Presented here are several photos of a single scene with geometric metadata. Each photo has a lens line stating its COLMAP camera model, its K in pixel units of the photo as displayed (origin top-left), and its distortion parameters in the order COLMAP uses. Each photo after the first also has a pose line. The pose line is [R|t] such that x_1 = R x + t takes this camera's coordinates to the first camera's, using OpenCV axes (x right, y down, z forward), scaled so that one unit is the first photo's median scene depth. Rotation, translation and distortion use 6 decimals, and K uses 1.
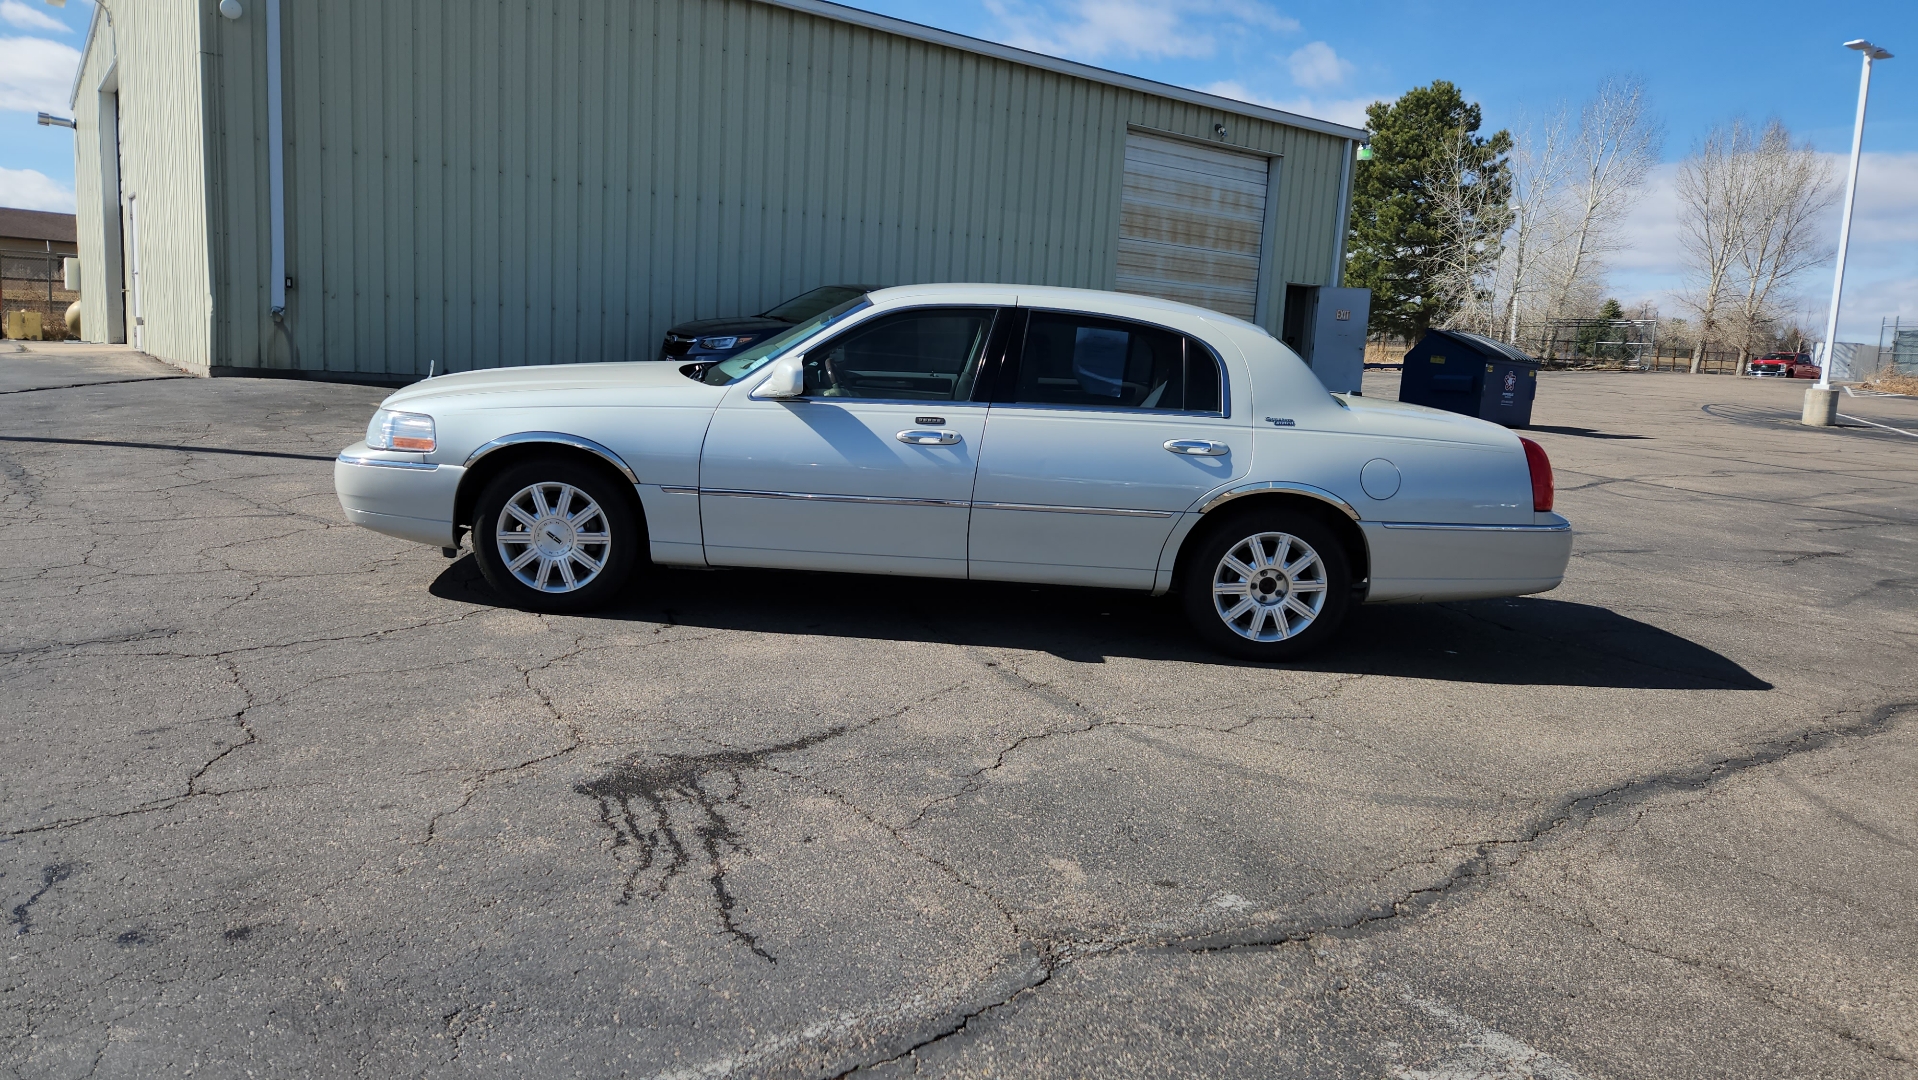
lens RADIAL K [[1275.3, 0, 931.7], [0, 1275.3, 534.9], [0, 0, 1]] dist [0.074066, -0.056479]
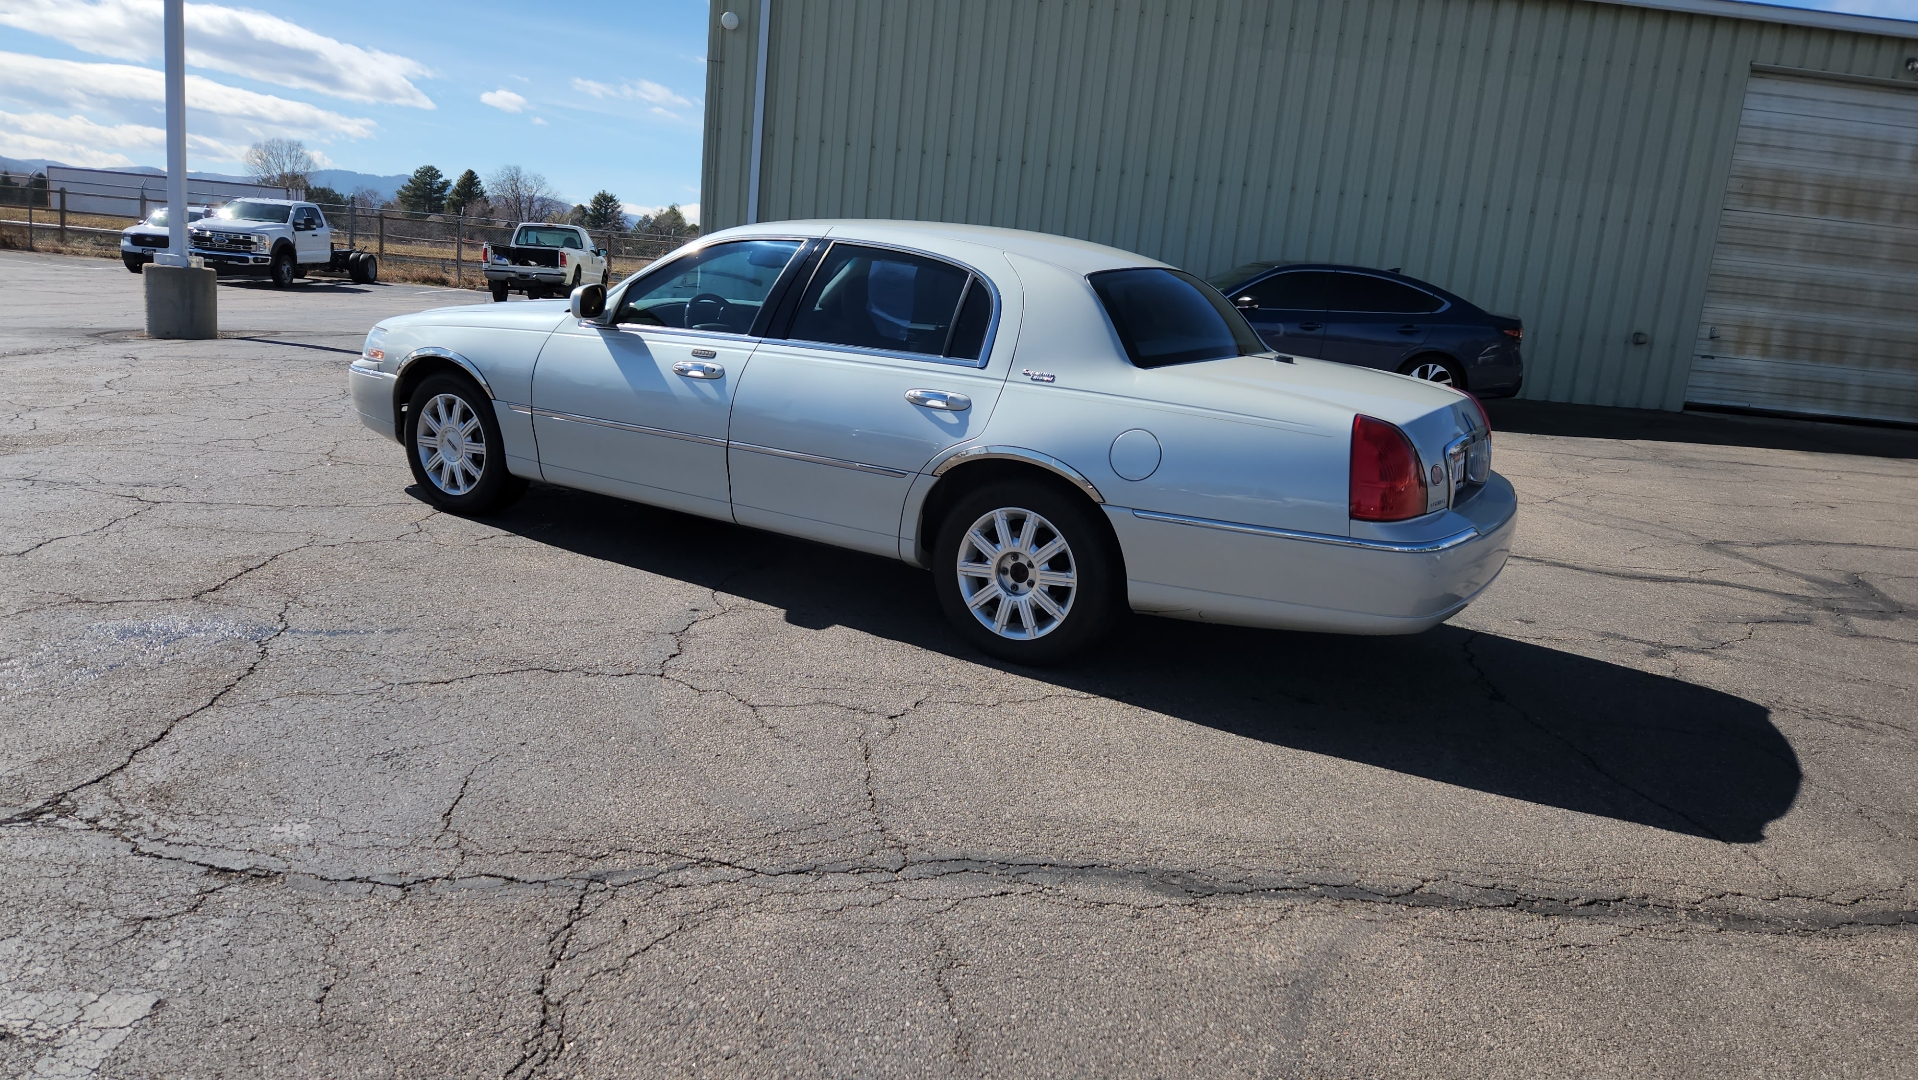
lens RADIAL K [[1277.7, 0, 930.8], [0, 1277.7, 533.5], [0, 0, 1]] dist [0.071250, -0.054497]
pose [[0.850295, 0.116514, -0.513247, 0.638864], [-0.117240, 0.992616, 0.031107, -0.004607], [0.513082, 0.033723, 0.857677, 0.256955]]
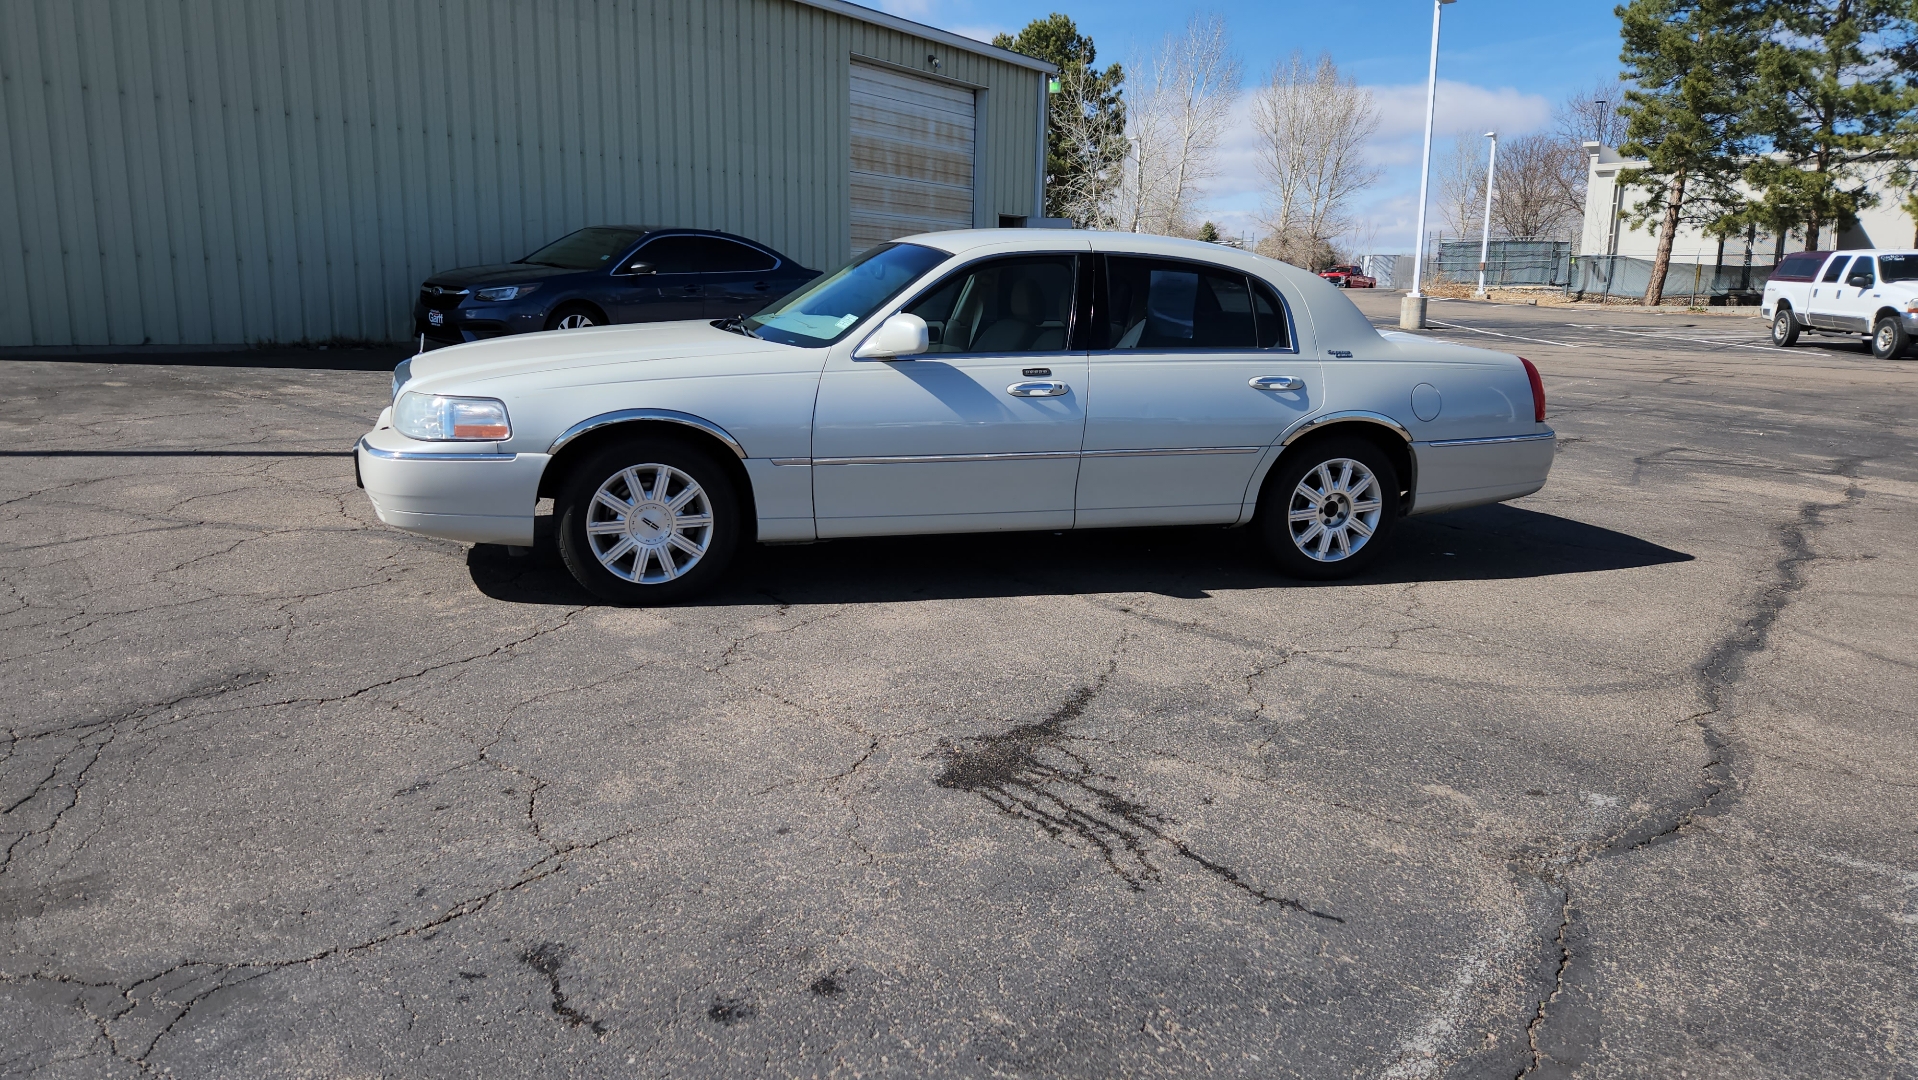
lens RADIAL K [[1275.3, 0, 936.9], [0, 1275.3, 546.0], [0, 0, 1]] dist [0.074066, -0.056479]
pose [[0.956235, -0.094214, 0.277016, -0.352403], [0.077638, 0.994505, 0.070234, -0.030421], [-0.282111, -0.045653, 0.958295, 0.066189]]
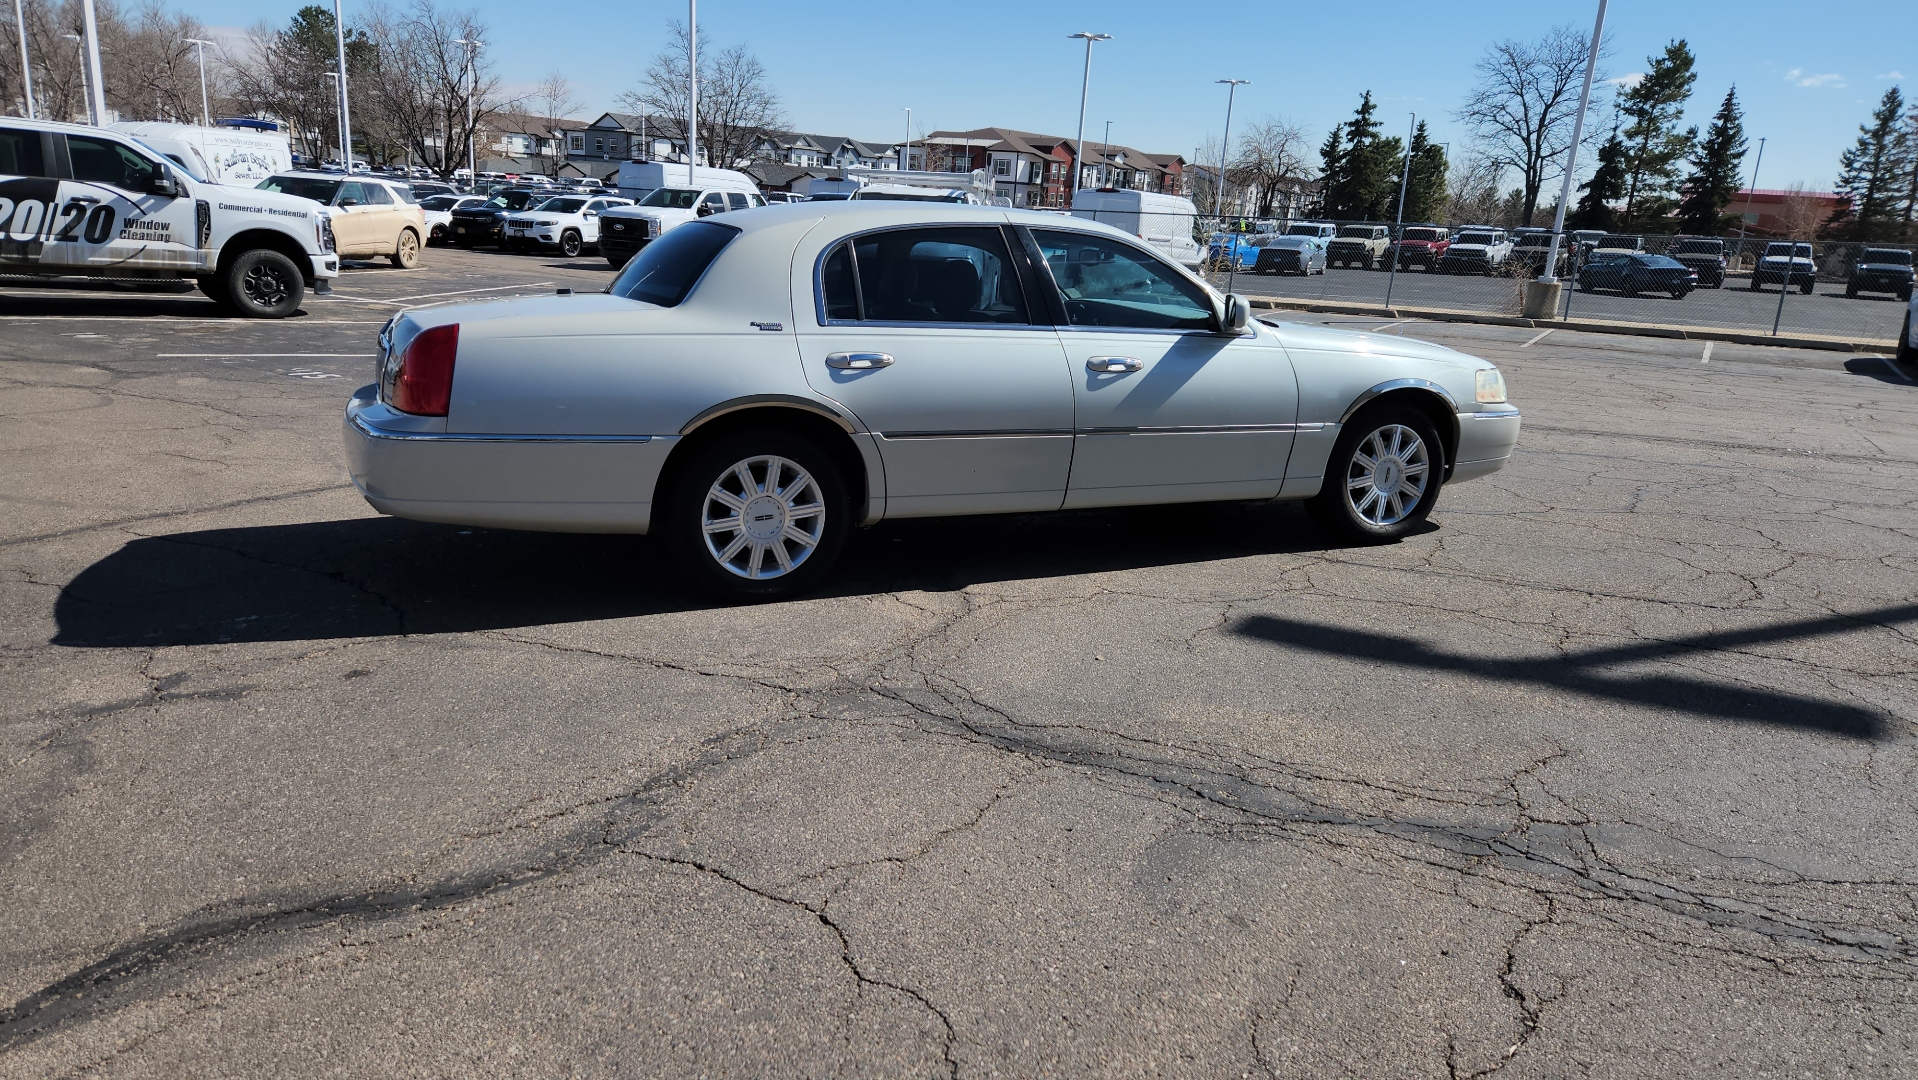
lens RADIAL K [[1281.0, 0, 923.8], [0, 1281.0, 543.1], [0, 0, 1]] dist [0.074680, -0.058452]
pose [[-0.913489, 0.000237, -0.406864, 0.523501], [-0.160331, 0.918872, 0.360511, -0.345178], [0.373942, 0.394555, -0.839341, 2.134268]]
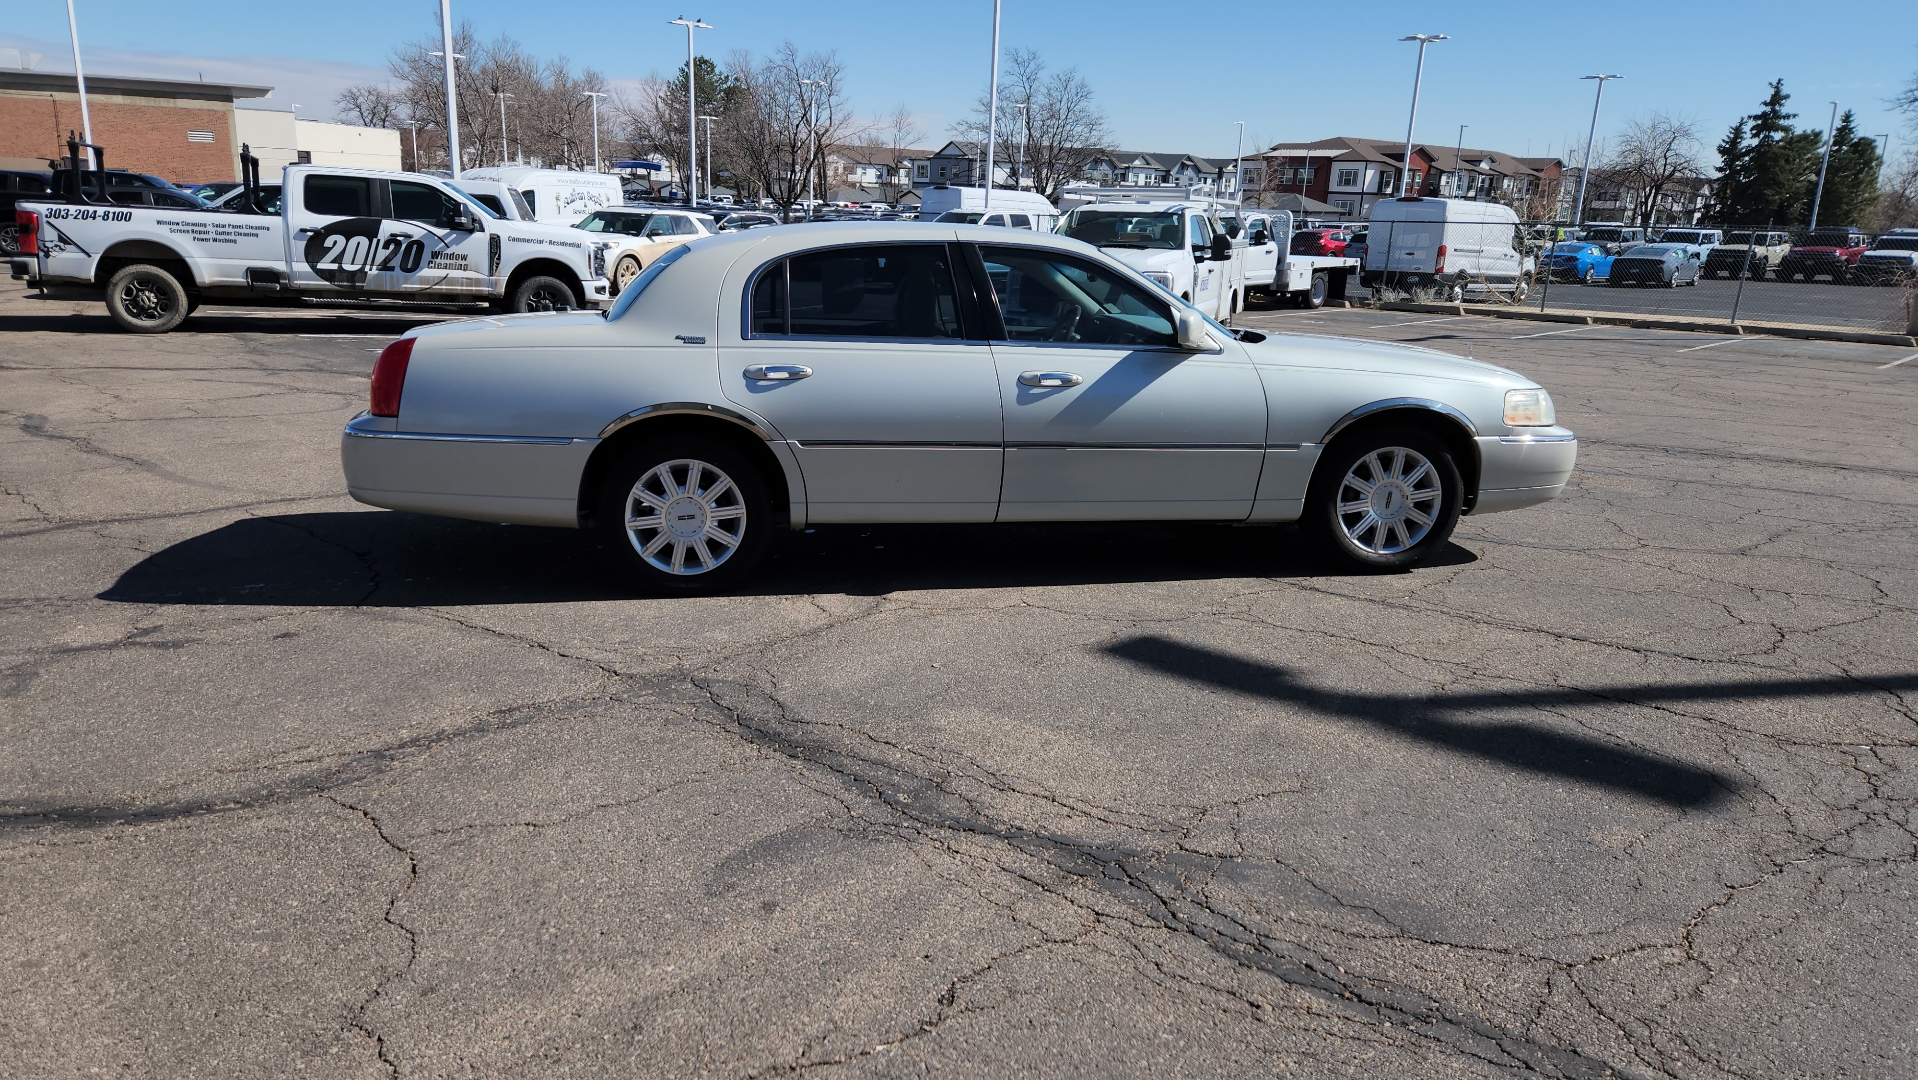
lens RADIAL K [[1281.0, 0, 925.2], [0, 1281.0, 535.9], [0, 0, 1]] dist [0.074680, -0.058452]
pose [[-0.985822, -0.046641, -0.161185, 0.241125], [-0.105145, 0.920320, 0.376769, -0.388694], [0.130768, 0.388375, -0.912176, 2.239039]]
